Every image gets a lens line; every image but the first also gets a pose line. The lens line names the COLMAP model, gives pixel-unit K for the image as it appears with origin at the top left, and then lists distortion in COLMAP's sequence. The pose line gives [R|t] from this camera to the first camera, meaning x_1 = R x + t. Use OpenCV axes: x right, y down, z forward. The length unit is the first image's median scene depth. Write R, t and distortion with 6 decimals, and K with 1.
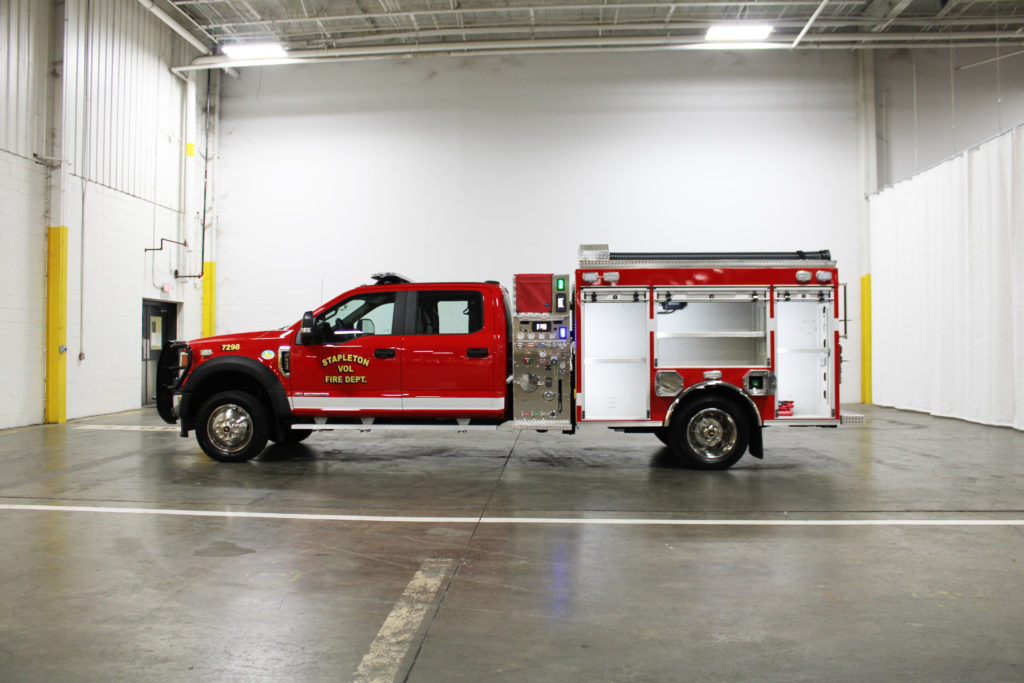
lens RADIAL K [[836.5, 0, 506.2], [0, 836.5, 352.8], [0, 0, 1]] dist [-0.159073, 0.136606]
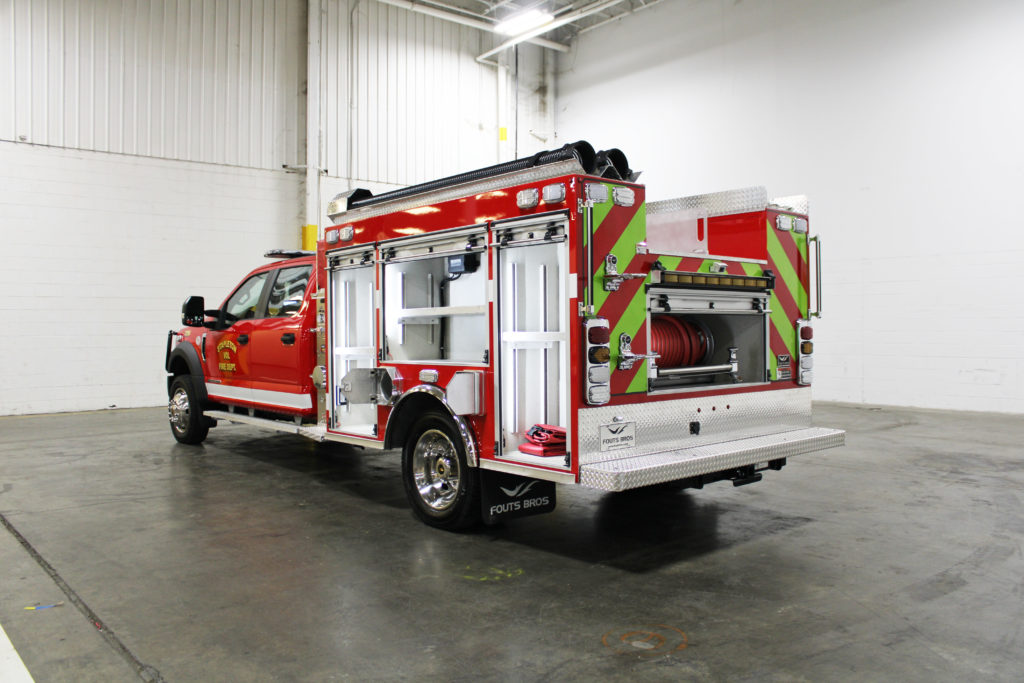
lens RADIAL K [[836.5, 0, 506.2], [0, 836.5, 352.8], [0, 0, 1]] dist [-0.159073, 0.136606]
pose [[0.703206, 0.013250, -0.710863, 0.469279], [0.003710, 0.999744, 0.022304, -0.002831], [0.710977, -0.018322, 0.702977, 0.379311]]
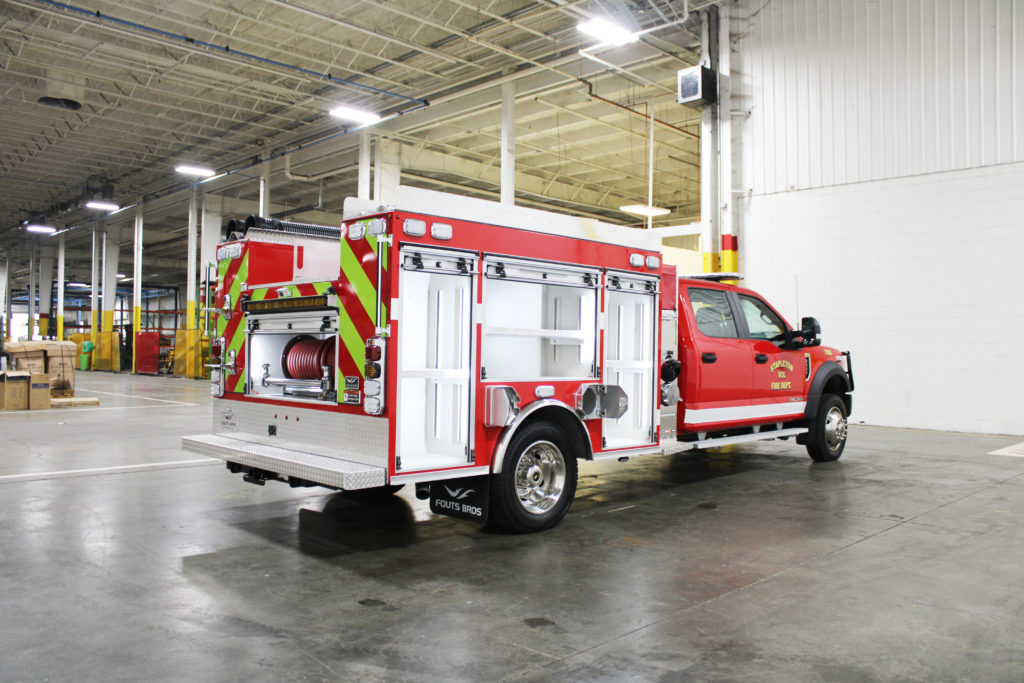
lens RADIAL K [[836.5, 0, 506.2], [0, 836.5, 352.8], [0, 0, 1]] dist [-0.159073, 0.136606]
pose [[-0.652329, -0.005399, -0.757916, 0.516876], [-0.016093, 0.999848, 0.006729, -0.006638], [0.757765, 0.016587, -0.652317, 1.076962]]
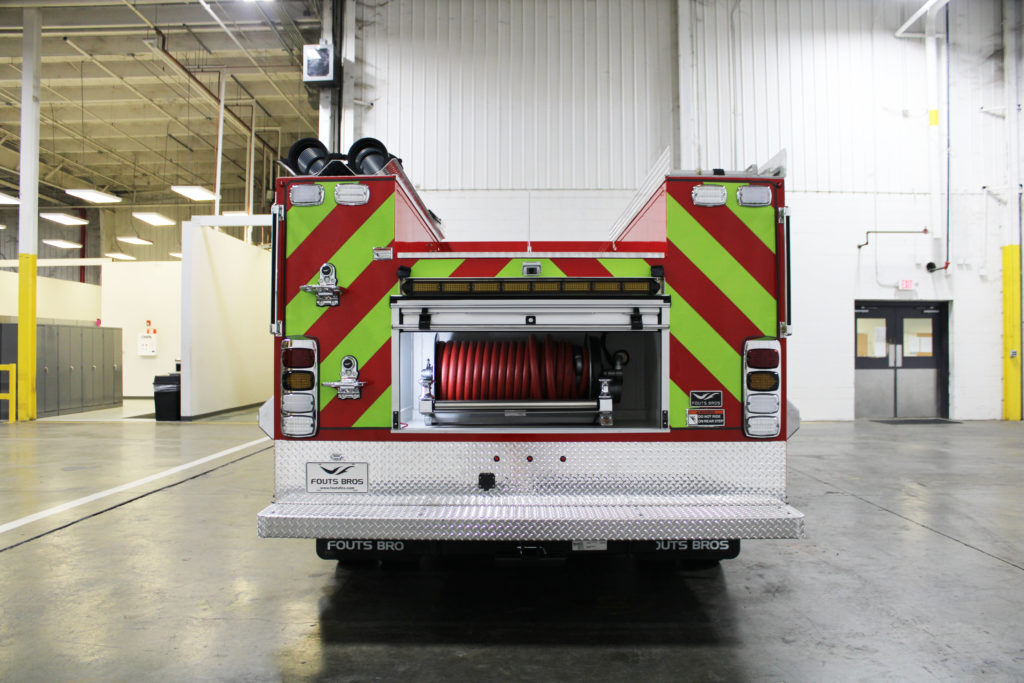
lens RADIAL K [[836.5, 0, 506.2], [0, 836.5, 352.8], [0, 0, 1]] dist [-0.159073, 0.136606]
pose [[0.072633, -0.001770, -0.997357, 0.549239], [-0.006931, 0.999973, -0.002279, -0.003810], [0.997335, 0.007078, 0.072619, 0.684013]]
